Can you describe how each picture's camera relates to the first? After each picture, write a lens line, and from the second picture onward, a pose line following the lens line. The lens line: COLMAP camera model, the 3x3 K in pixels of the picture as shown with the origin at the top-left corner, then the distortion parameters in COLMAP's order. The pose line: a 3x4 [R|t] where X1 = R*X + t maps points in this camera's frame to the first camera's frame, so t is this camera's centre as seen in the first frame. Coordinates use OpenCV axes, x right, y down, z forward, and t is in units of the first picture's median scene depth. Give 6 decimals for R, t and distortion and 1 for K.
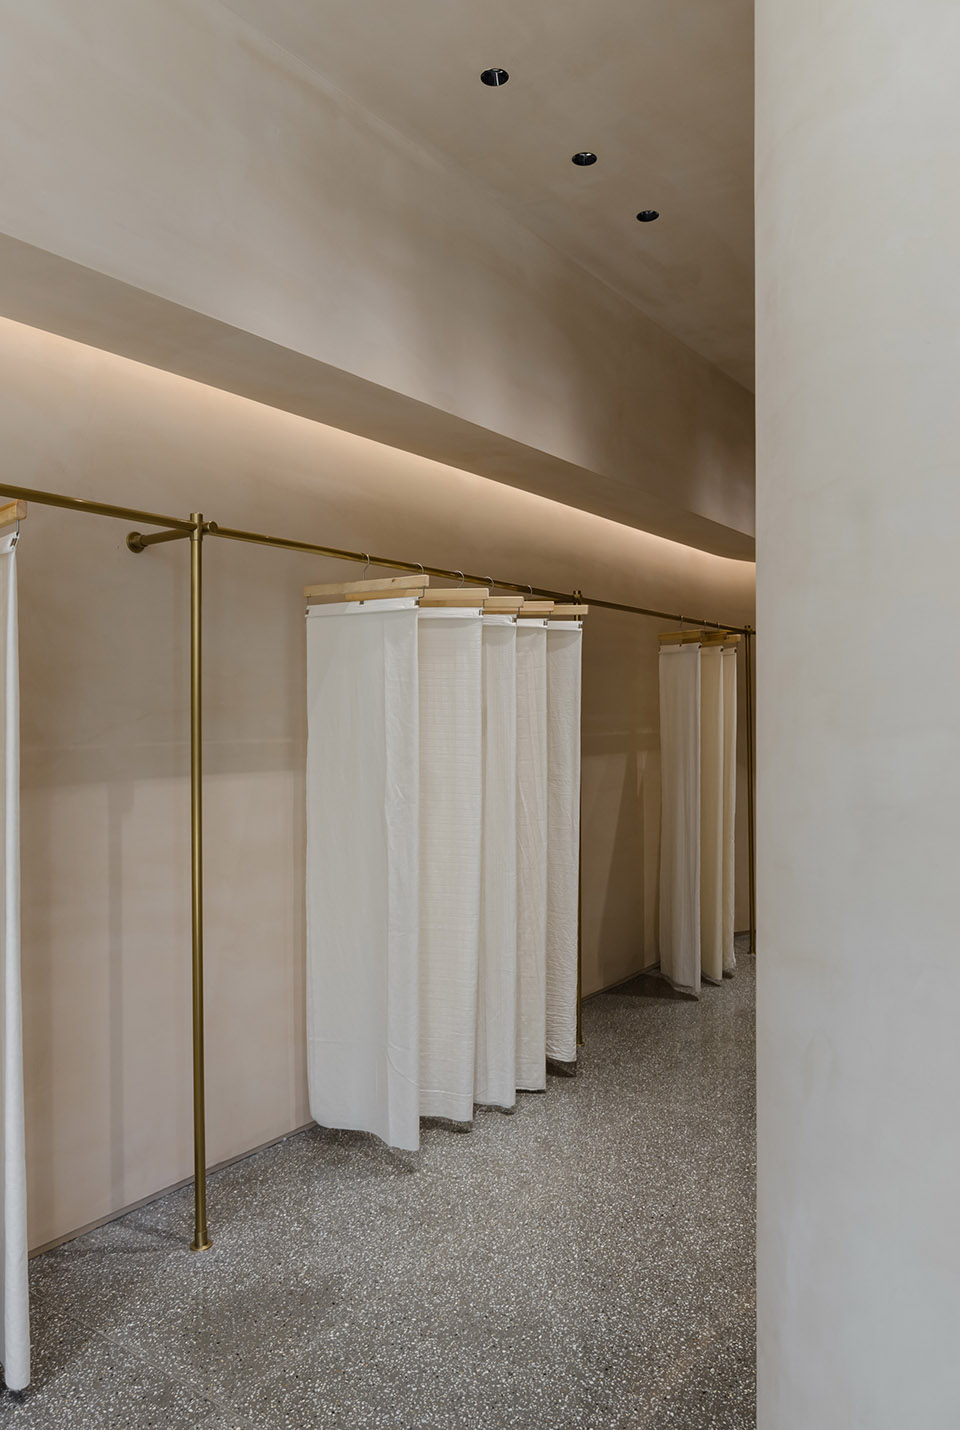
lens RADIAL K [[984.5, 0, 480.0], [0, 984.5, 715.0], [0, 0, 1]] dist [-0.020595, -0.001406]
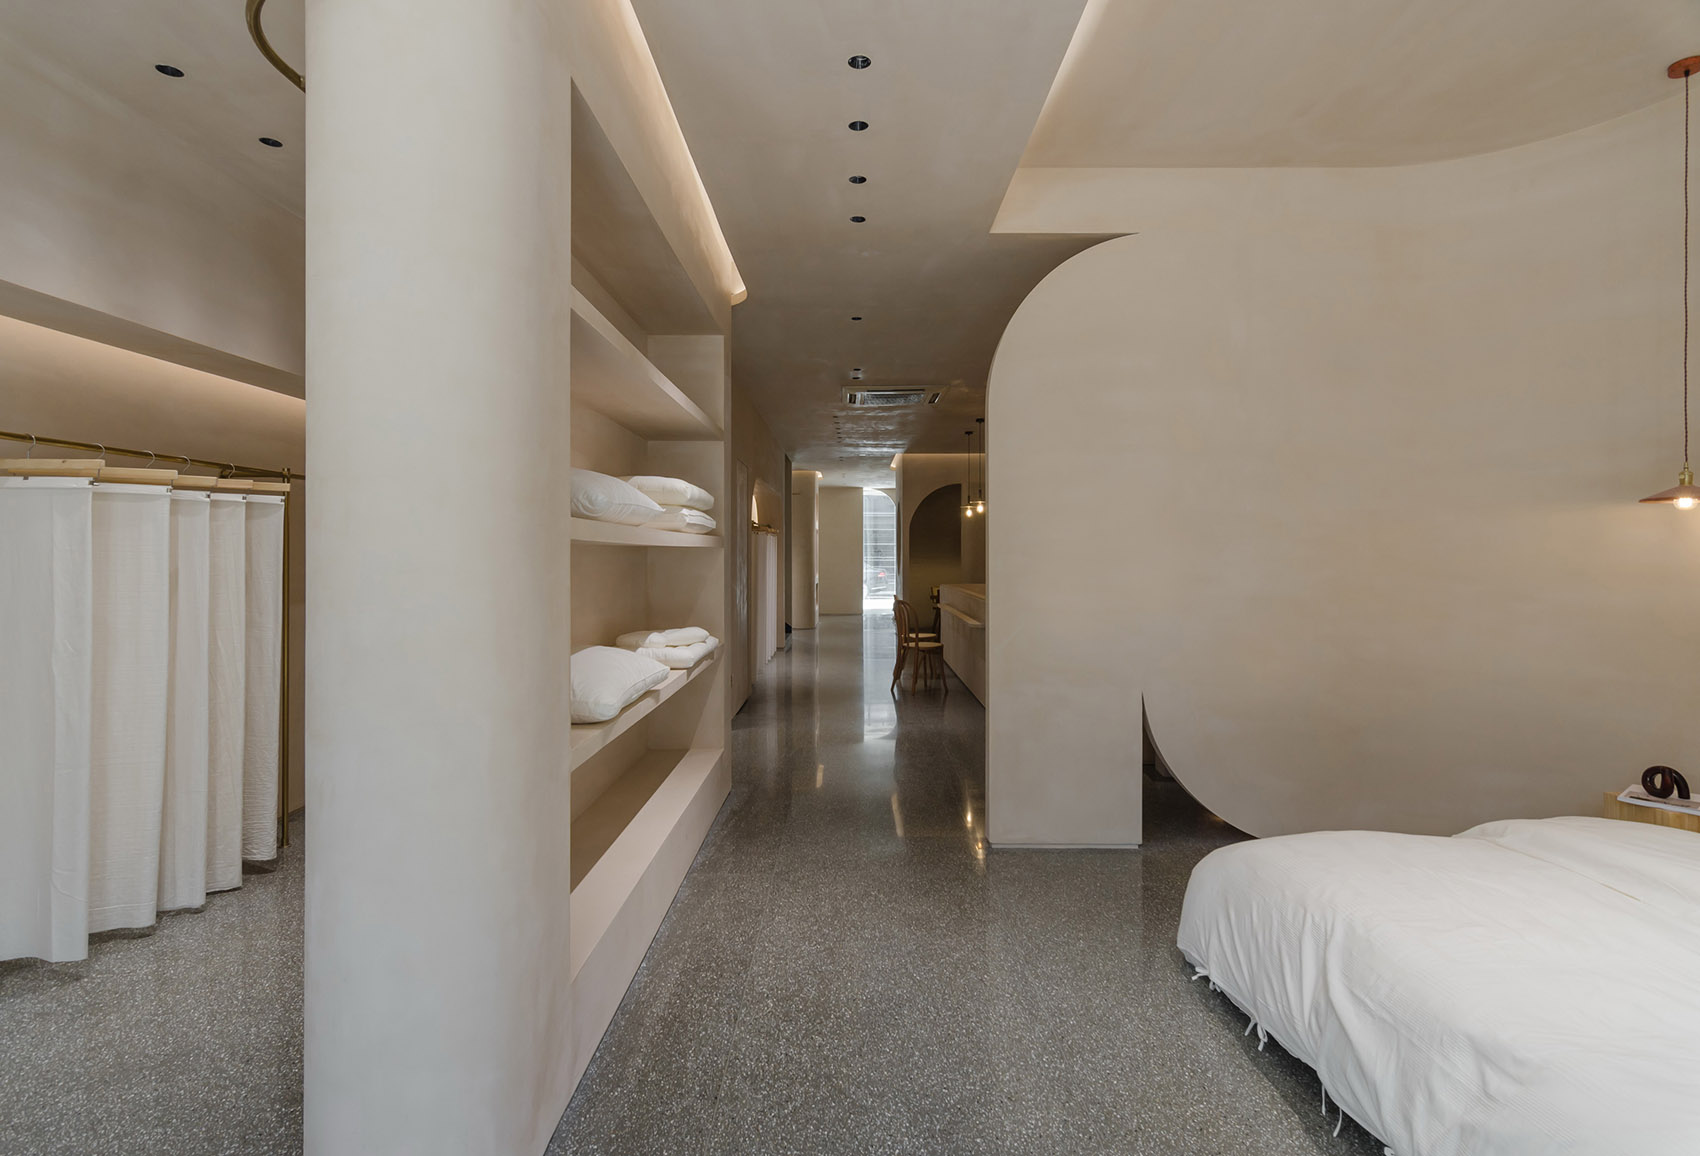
lens RADIAL K [[824.2, 0, 848.8], [0, 824.2, 548.5], [0, 0, 1]] dist [-0.001559, 0.001507]
pose [[0.808066, 0.009543, 0.589015, 0.083770], [-0.005975, 0.999950, -0.008004, -0.032342], [-0.589062, 0.002948, 0.808083, -0.300333]]
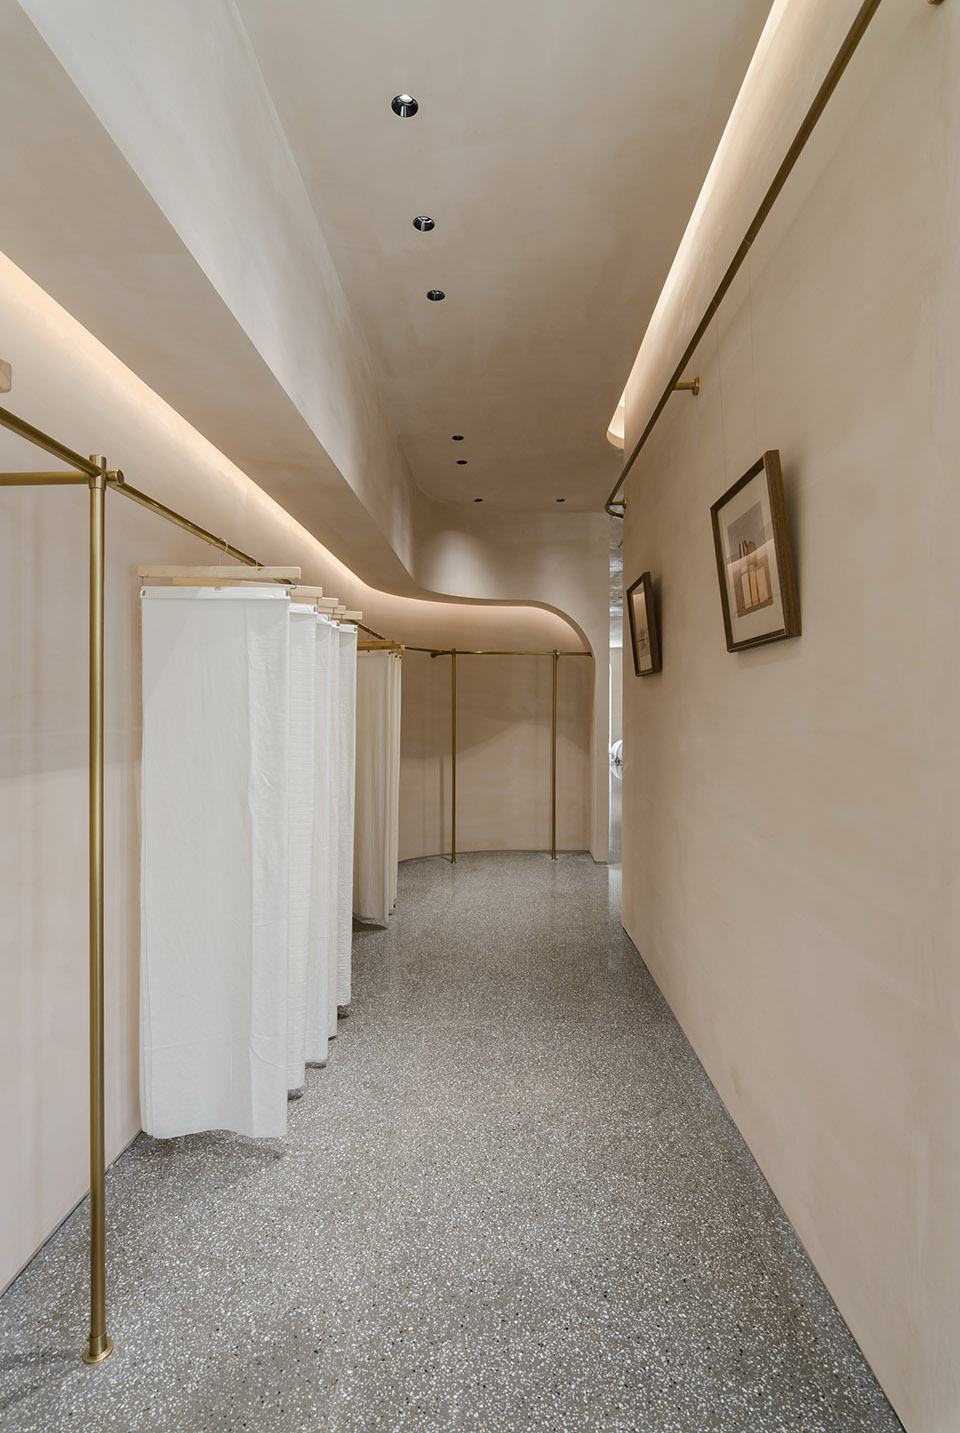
lens RADIAL K [[694.7, 0, 482.7], [0, 694.7, 705.3], [0, 0, 1]] dist [-0.004669, 0.002191]
pose [[0.830542, 0.008542, 0.556891, -0.292495], [-0.008018, 0.999962, -0.003380, 0.002176], [-0.556899, -0.001658, 0.830579, 0.288312]]
